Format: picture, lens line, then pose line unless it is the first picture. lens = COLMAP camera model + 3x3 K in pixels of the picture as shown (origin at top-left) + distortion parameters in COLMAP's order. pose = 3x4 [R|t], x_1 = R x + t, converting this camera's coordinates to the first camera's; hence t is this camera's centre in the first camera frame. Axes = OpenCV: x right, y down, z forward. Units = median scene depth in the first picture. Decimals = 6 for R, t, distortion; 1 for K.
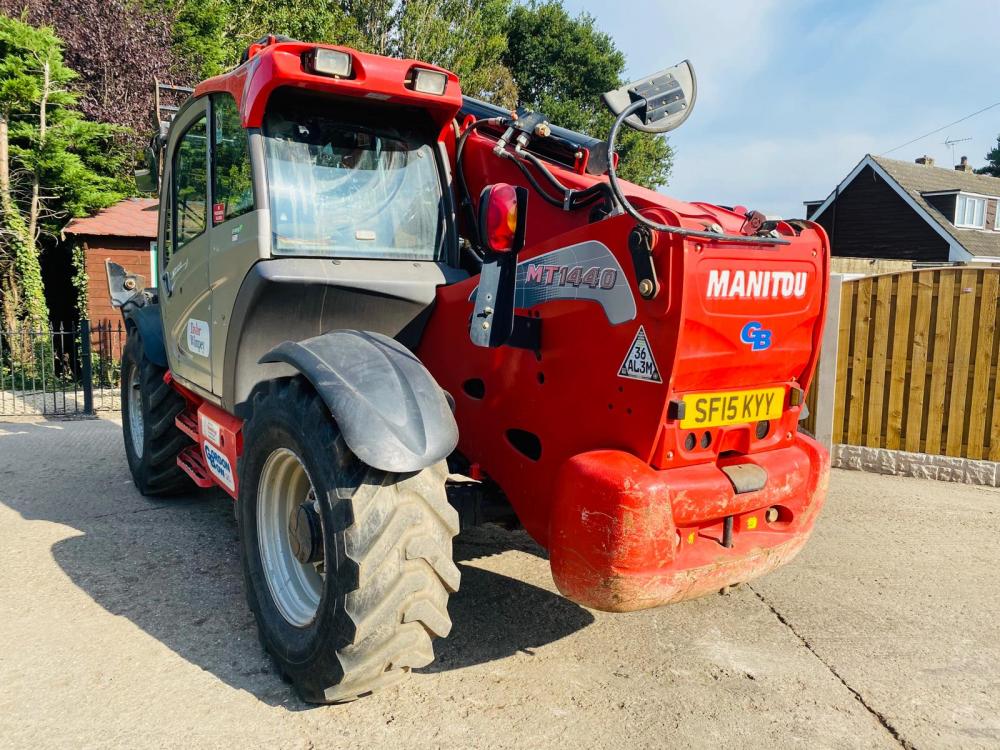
lens RADIAL K [[781.4, 0, 499.8], [0, 781.4, 377.2], [0, 0, 1]] dist [0.017052, -0.018768]
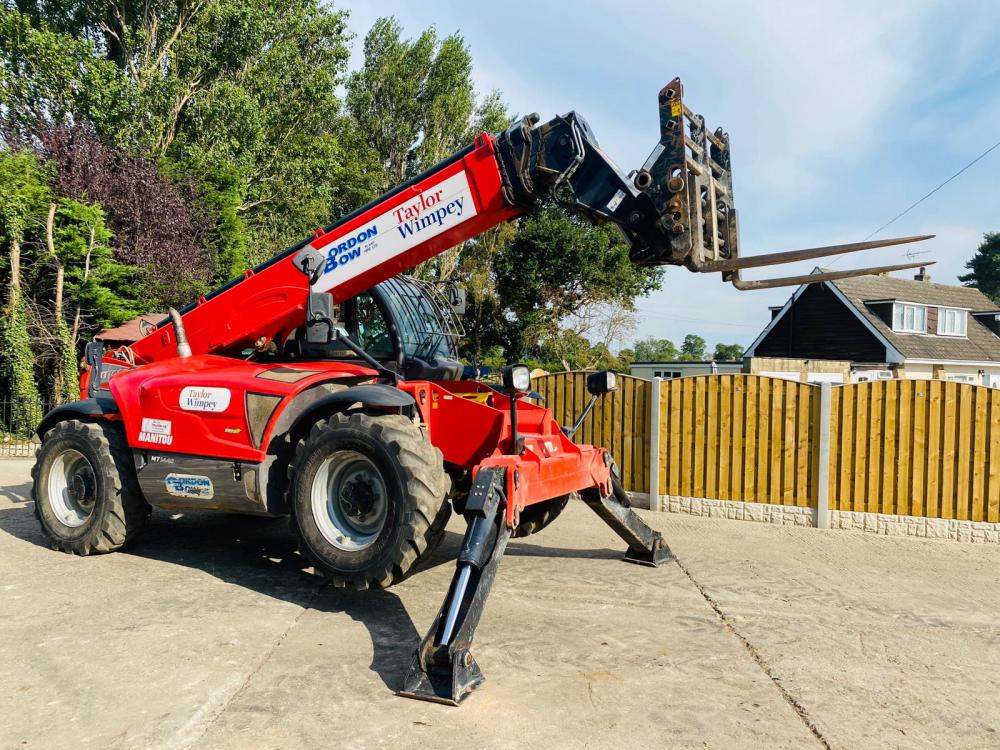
lens RADIAL K [[781.4, 0, 501.4], [0, 781.4, 375.4], [0, 0, 1]] dist [0.017052, -0.018768]
pose [[0.997418, 0.013382, -0.070562, 0.307602], [-0.021732, 0.992665, -0.118930, 0.043581], [0.068453, 0.120157, 0.990392, -0.397995]]
